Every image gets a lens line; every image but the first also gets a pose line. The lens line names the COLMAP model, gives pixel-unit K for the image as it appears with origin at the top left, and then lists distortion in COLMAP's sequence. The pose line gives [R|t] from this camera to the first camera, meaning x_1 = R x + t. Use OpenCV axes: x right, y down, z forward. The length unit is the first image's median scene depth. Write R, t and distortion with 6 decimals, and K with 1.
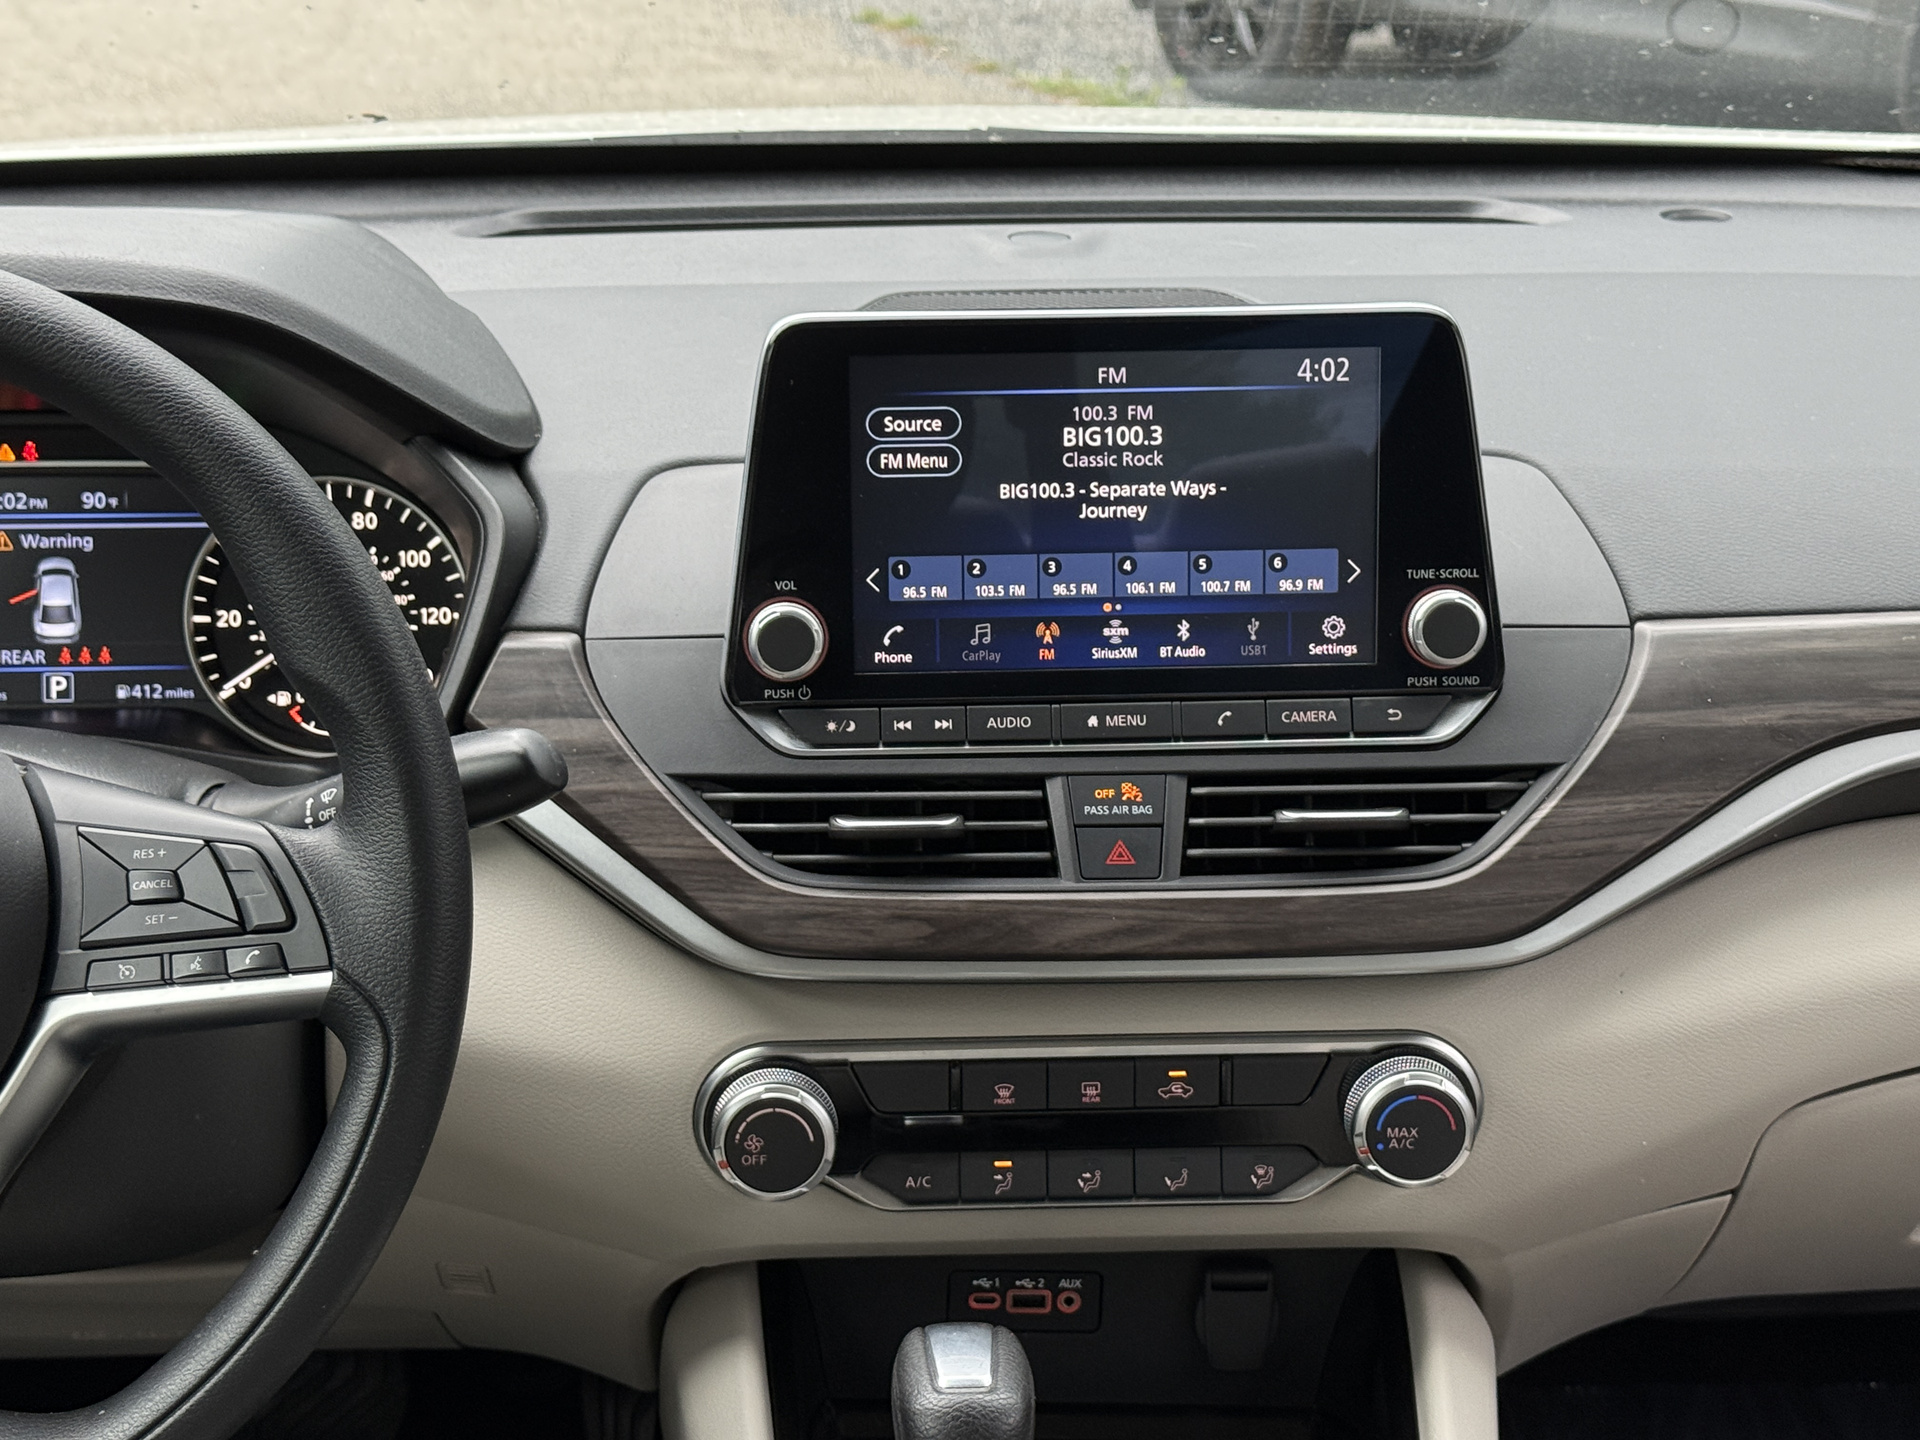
lens RADIAL K [[3186.1, 0, 944.0], [0, 3186.1, 721.3], [0, 0, 1]] dist [0.134633, 0.000000]
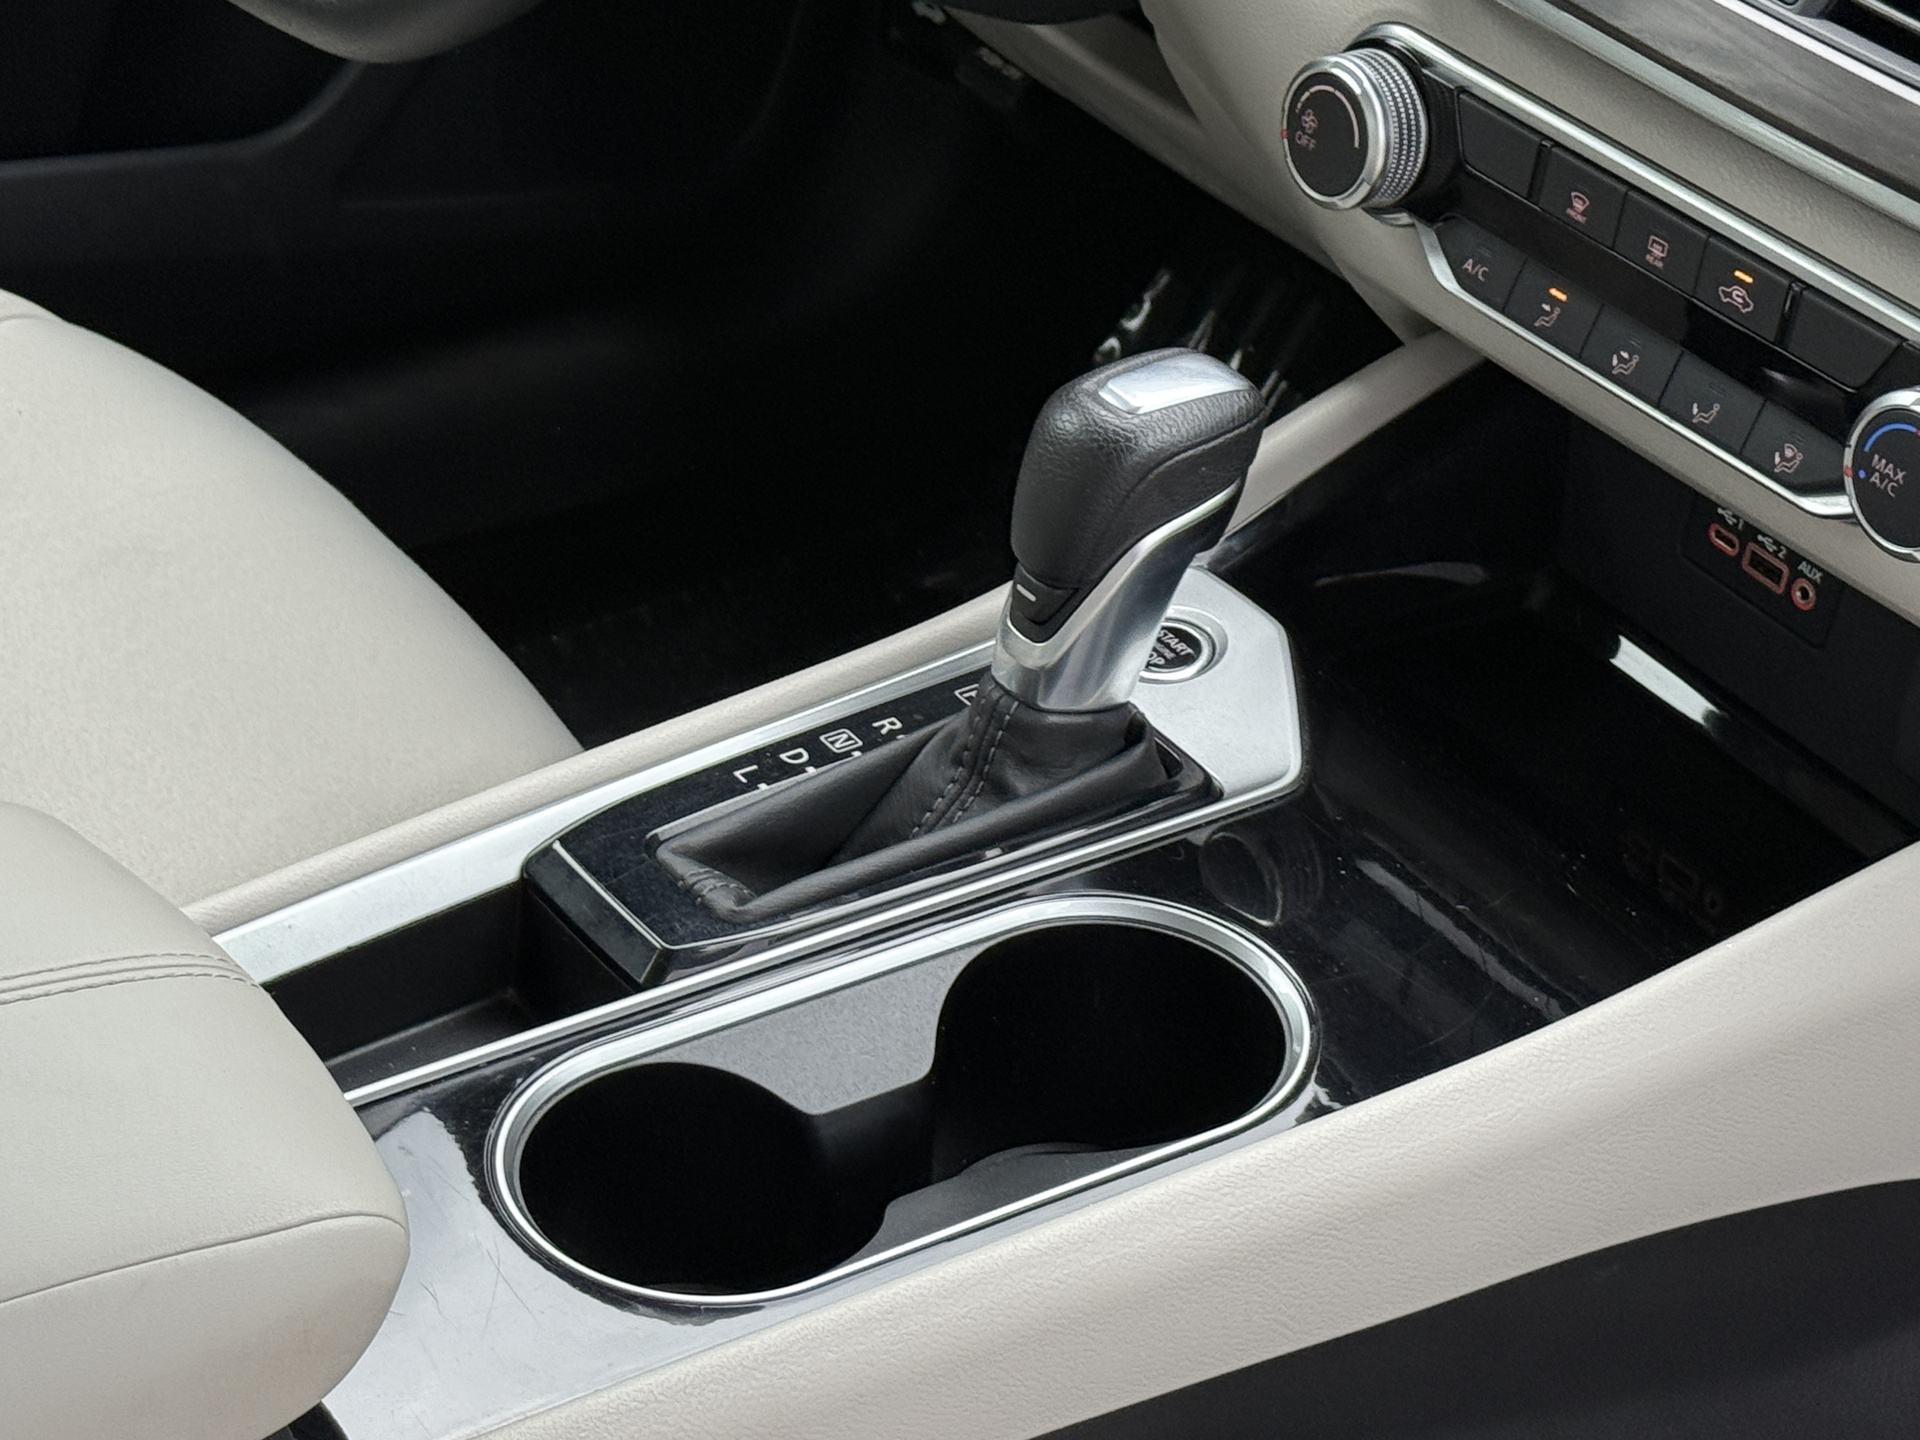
lens RADIAL K [[4378.1, 0, 833.4], [0, 4378.1, 639.4], [0, 0, 1]] dist [0.067856, 0.000000]
pose [[0.517986, 0.471630, -0.713621, 0.724693], [-0.328953, 0.879940, 0.342777, -0.093630], [0.789608, 0.057194, 0.610941, 0.221632]]
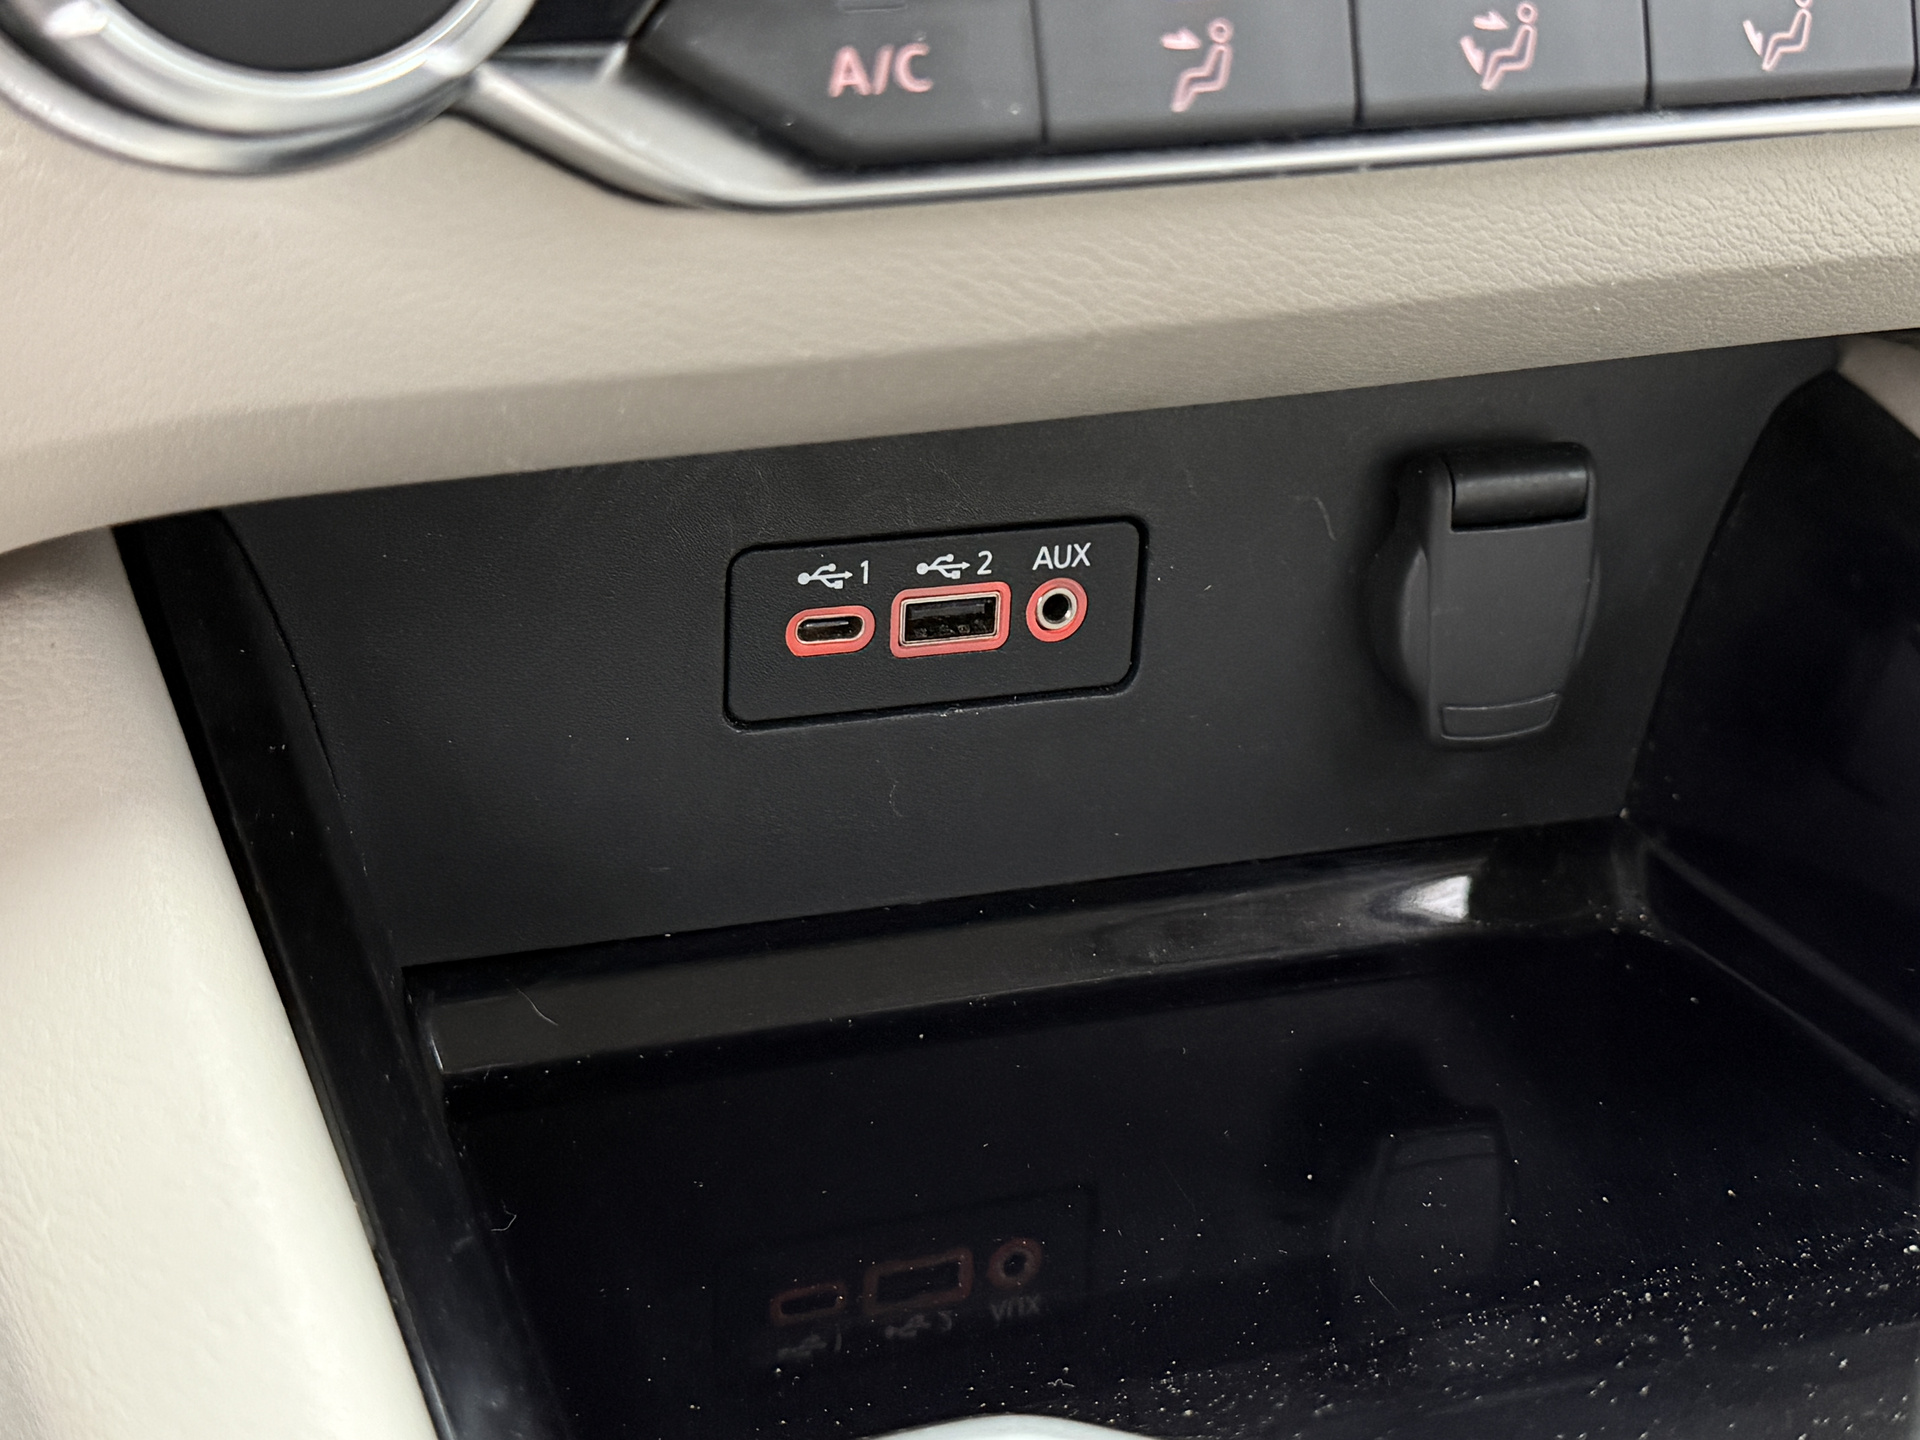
lens RADIAL K [[2671.3, 0, 942.8], [0, 2671.3, 721.2], [0, 0, 1]] dist [0.087267, 0.000000]
pose [[0.945441, -0.112027, 0.305926, -0.070541], [0.062973, 0.984151, 0.165774, 0.159572], [-0.319649, -0.137464, 0.937512, 0.805576]]
